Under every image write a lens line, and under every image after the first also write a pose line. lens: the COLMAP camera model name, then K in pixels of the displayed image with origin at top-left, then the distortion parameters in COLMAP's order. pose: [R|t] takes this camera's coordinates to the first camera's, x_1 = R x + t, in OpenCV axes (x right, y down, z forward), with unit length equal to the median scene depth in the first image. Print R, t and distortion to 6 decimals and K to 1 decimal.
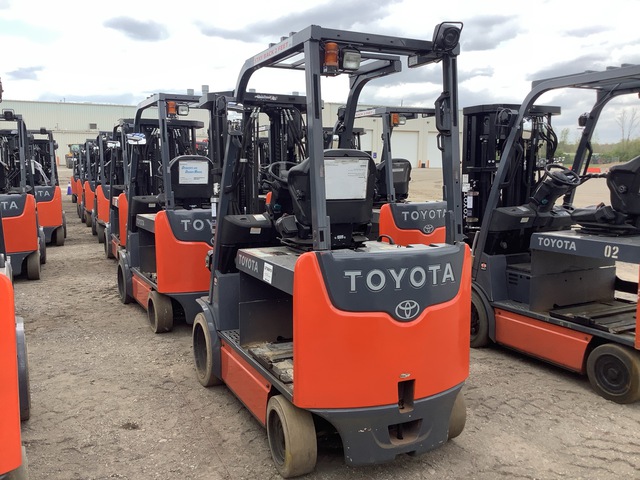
lens RADIAL K [[556.3, 0, 318.9], [0, 556.3, 242.3], [0, 0, 1]] dist [0.066887, 0.004507]
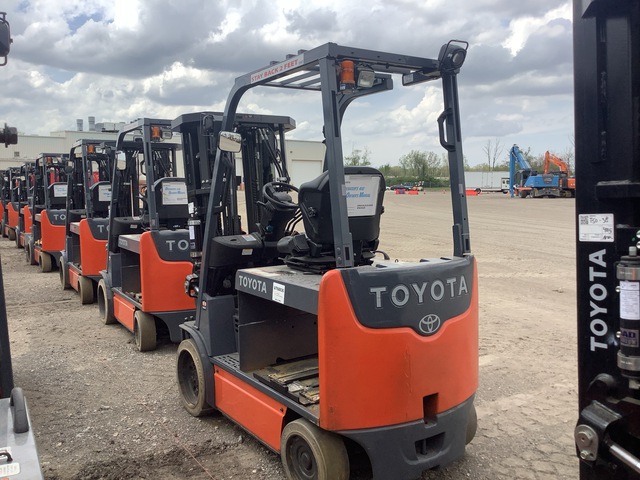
lens RADIAL K [[556.3, 0, 309.6], [0, 556.3, 243.0], [0, 0, 1]] dist [0.066887, 0.004507]
pose [[0.992700, -0.032782, 0.116065, -0.162679], [0.036691, 0.998824, -0.031706, 0.000107], [-0.114889, 0.035733, 0.992735, 0.023229]]
